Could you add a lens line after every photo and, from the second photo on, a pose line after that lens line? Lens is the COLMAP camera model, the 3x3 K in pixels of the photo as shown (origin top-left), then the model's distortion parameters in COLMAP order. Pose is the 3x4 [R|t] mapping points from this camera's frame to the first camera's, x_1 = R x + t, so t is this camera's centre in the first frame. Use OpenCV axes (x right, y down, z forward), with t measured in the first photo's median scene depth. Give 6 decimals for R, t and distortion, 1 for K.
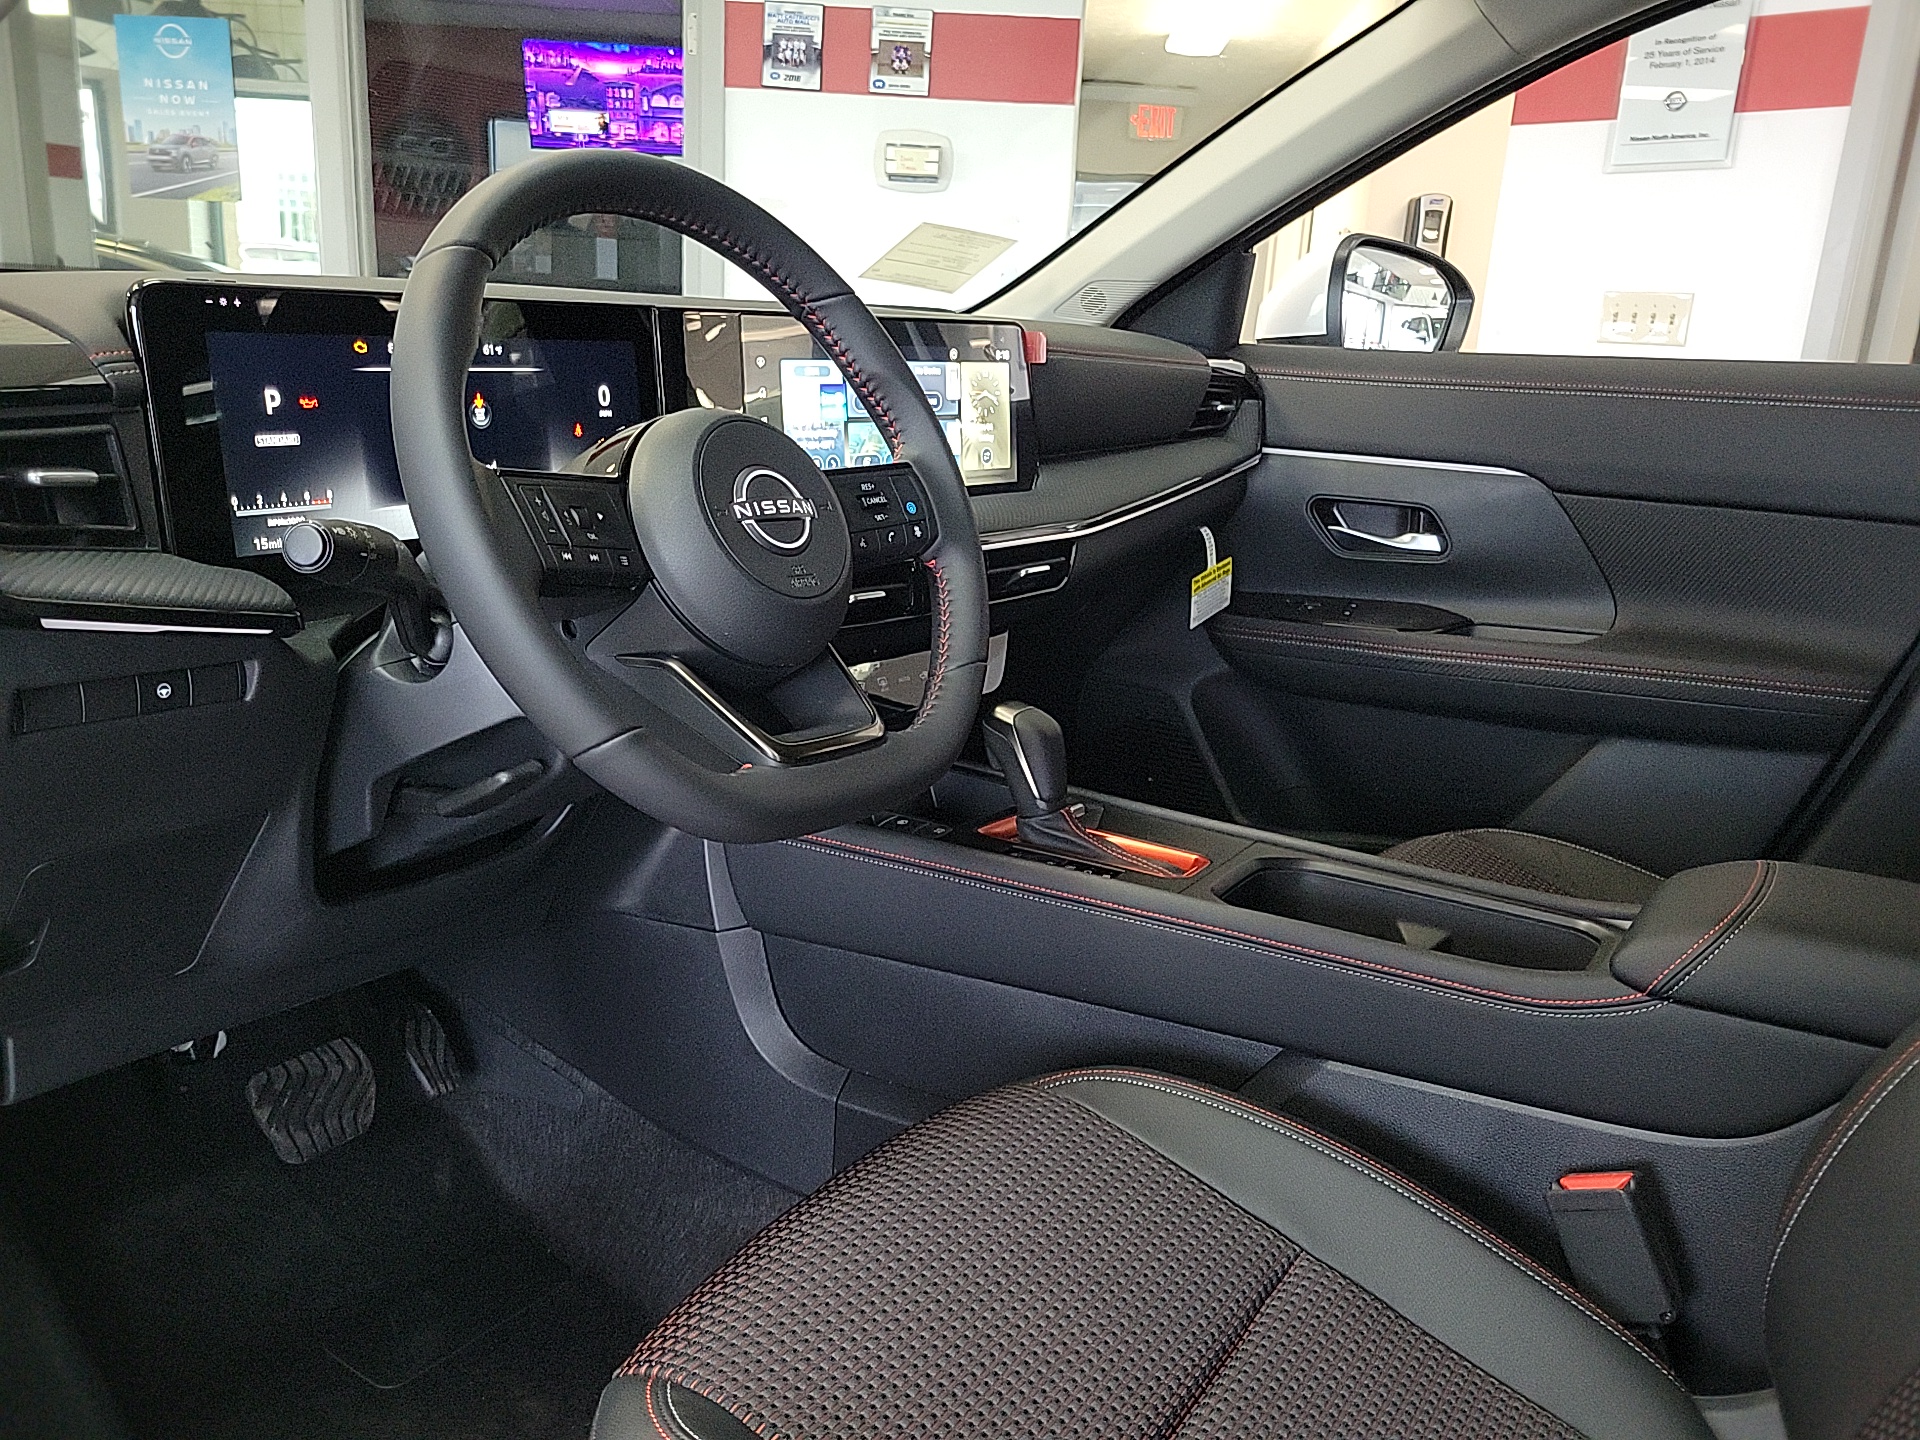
lens RADIAL K [[1535.1, 0, 933.5], [0, 1535.1, 737.3], [0, 0, 1]] dist [0.041878, -0.034175]
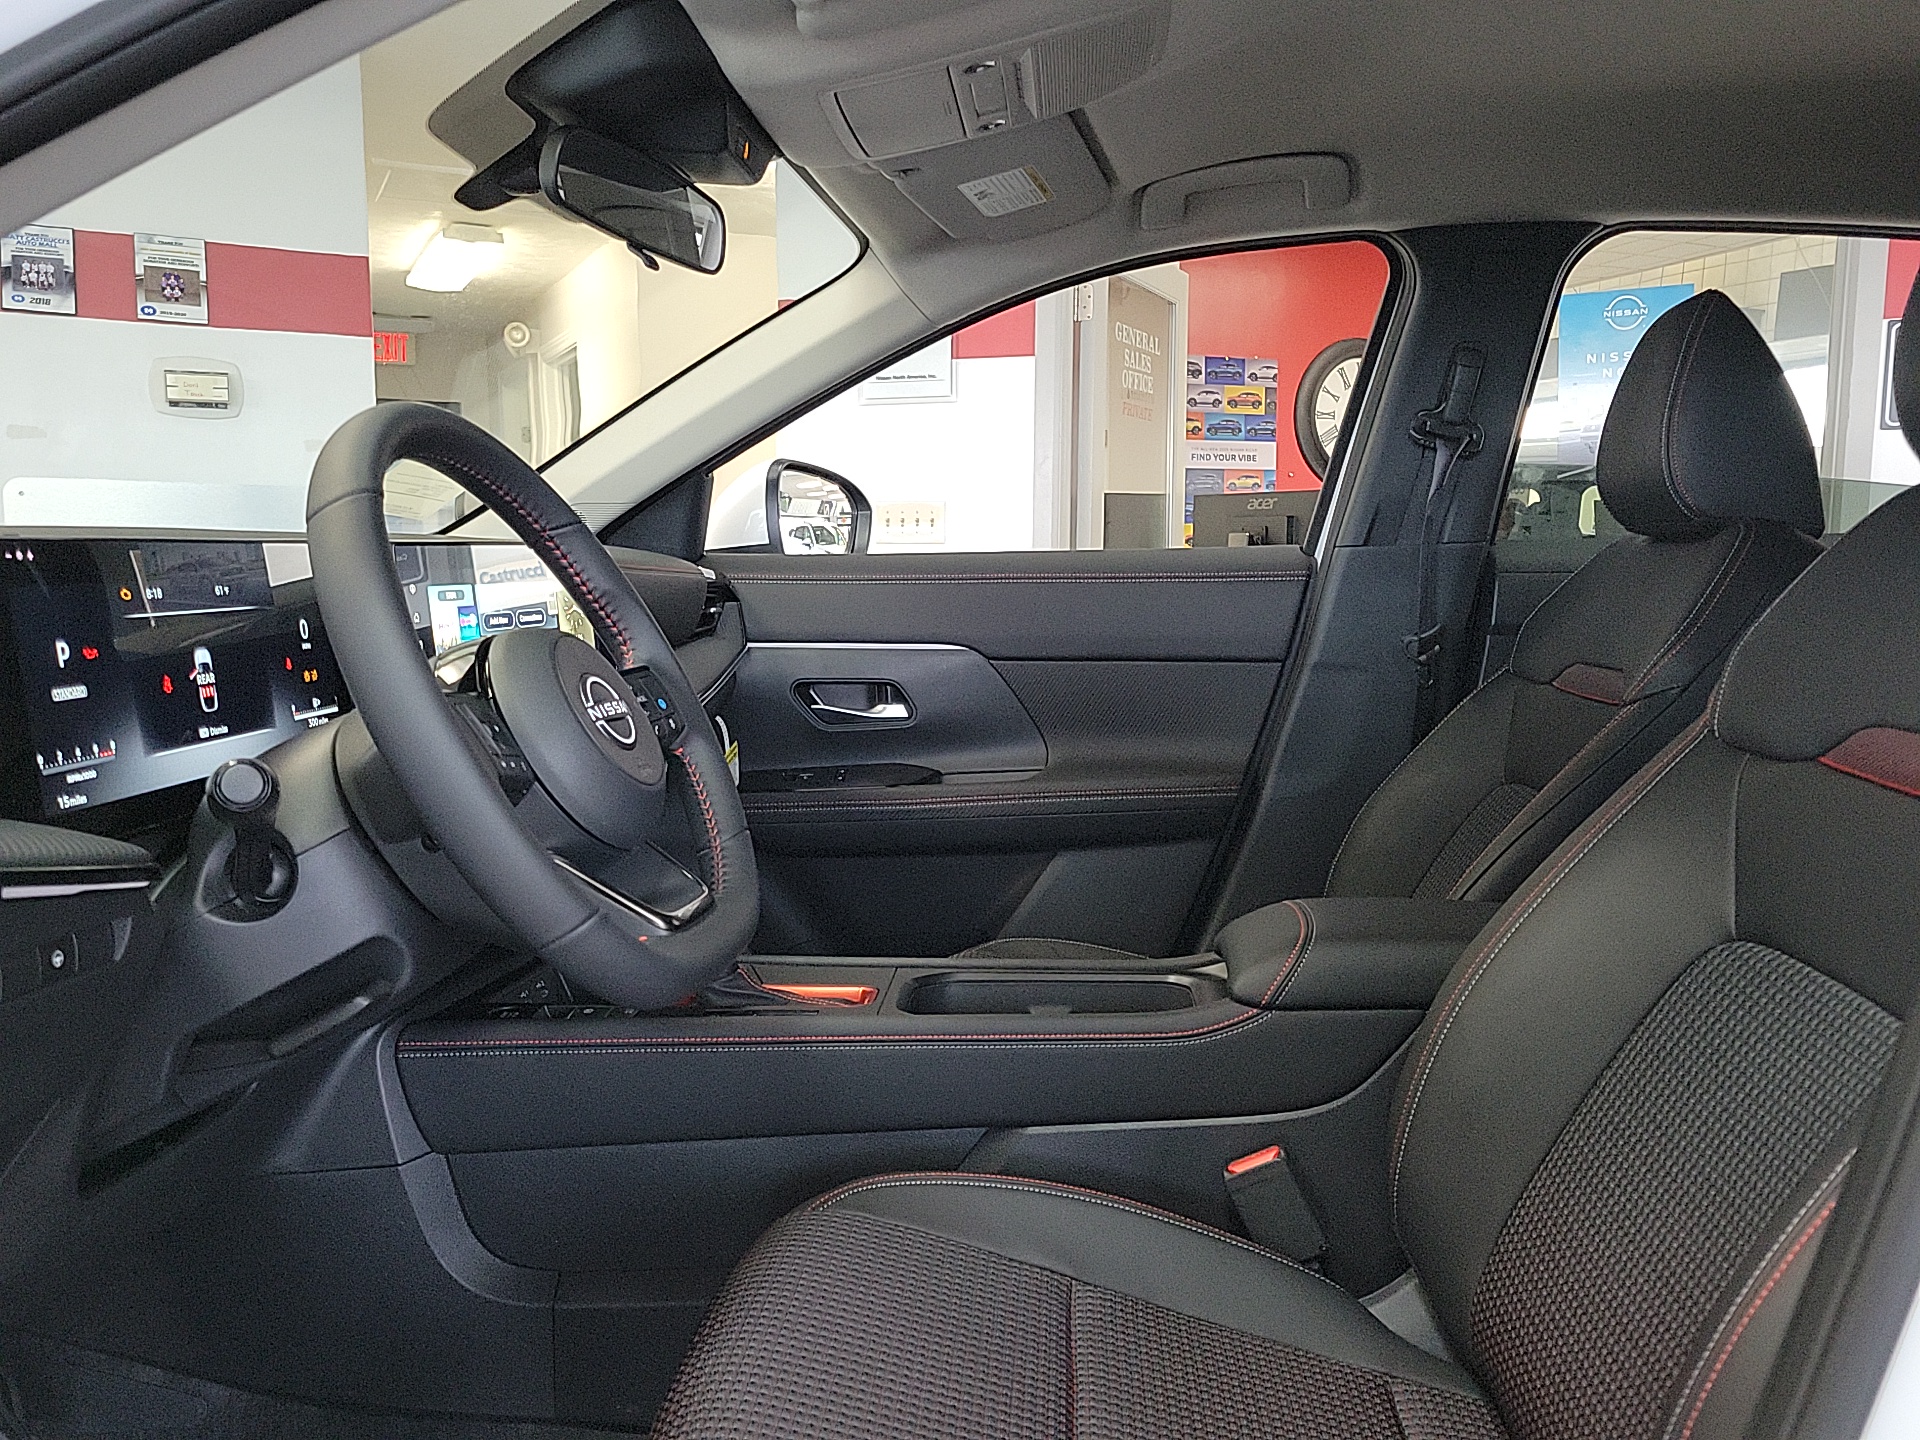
lens RADIAL K [[1535.1, 0, 969.2], [0, 1535.1, 712.7], [0, 0, 1]] dist [0.041878, -0.034175]
pose [[0.868912, -0.098124, 0.485142, -0.212913], [0.168579, 0.980221, -0.103676, 0.006634], [-0.465373, 0.171870, 0.868267, -0.046285]]
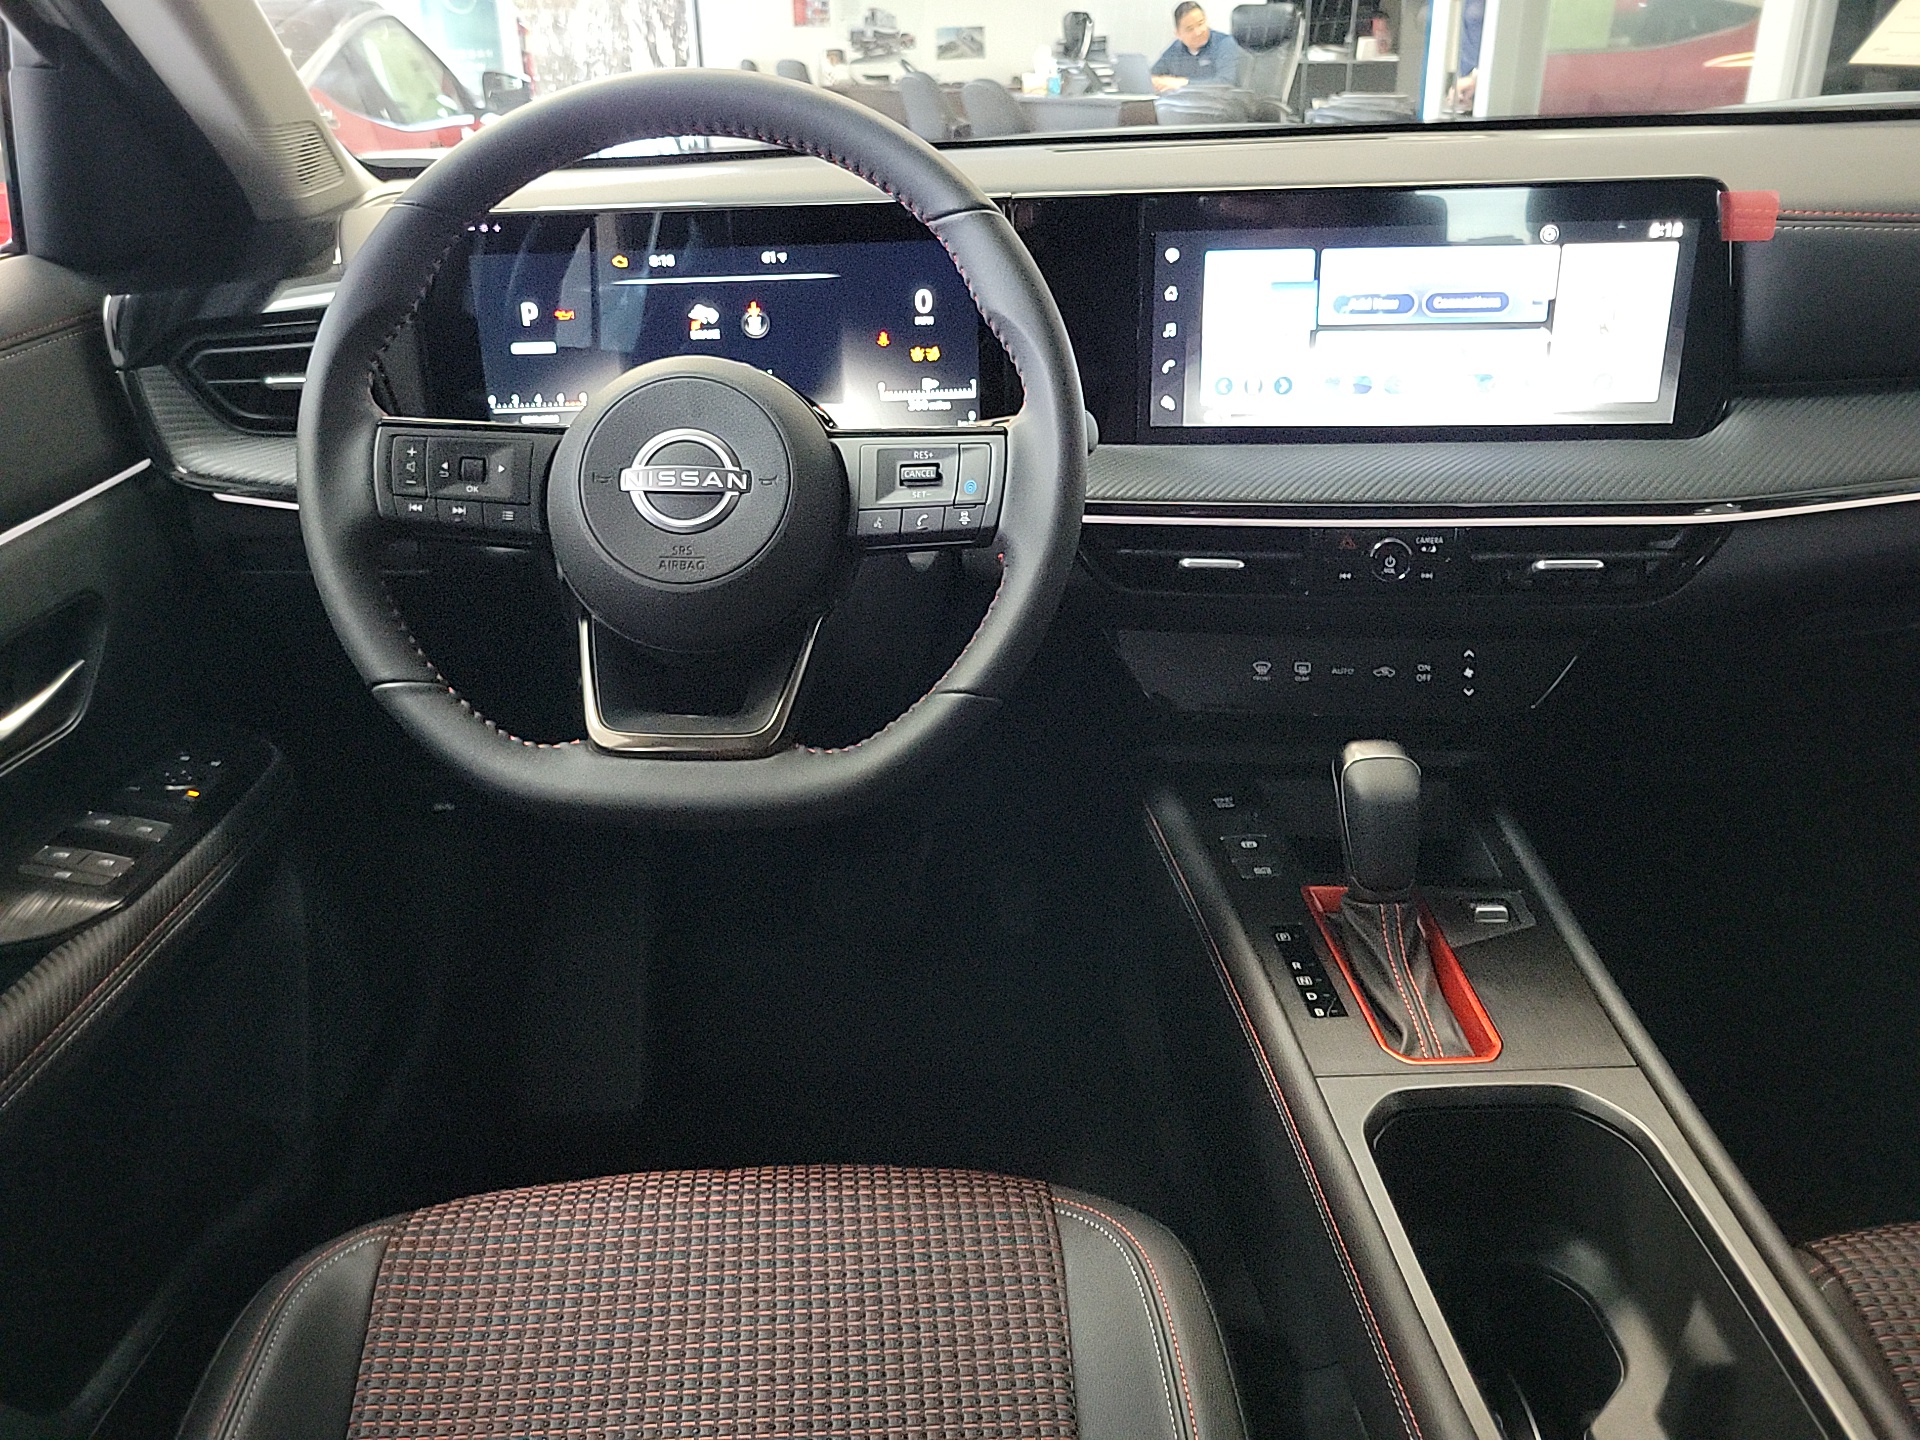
lens RADIAL K [[1535.1, 0, 928.2], [0, 1535.1, 710.4], [0, 0, 1]] dist [0.041878, -0.034175]
pose [[0.567255, 0.273427, -0.776826, 0.366428], [-0.161286, 0.961893, 0.220793, -0.122059], [0.807594, 0.000045, 0.589738, 0.294518]]
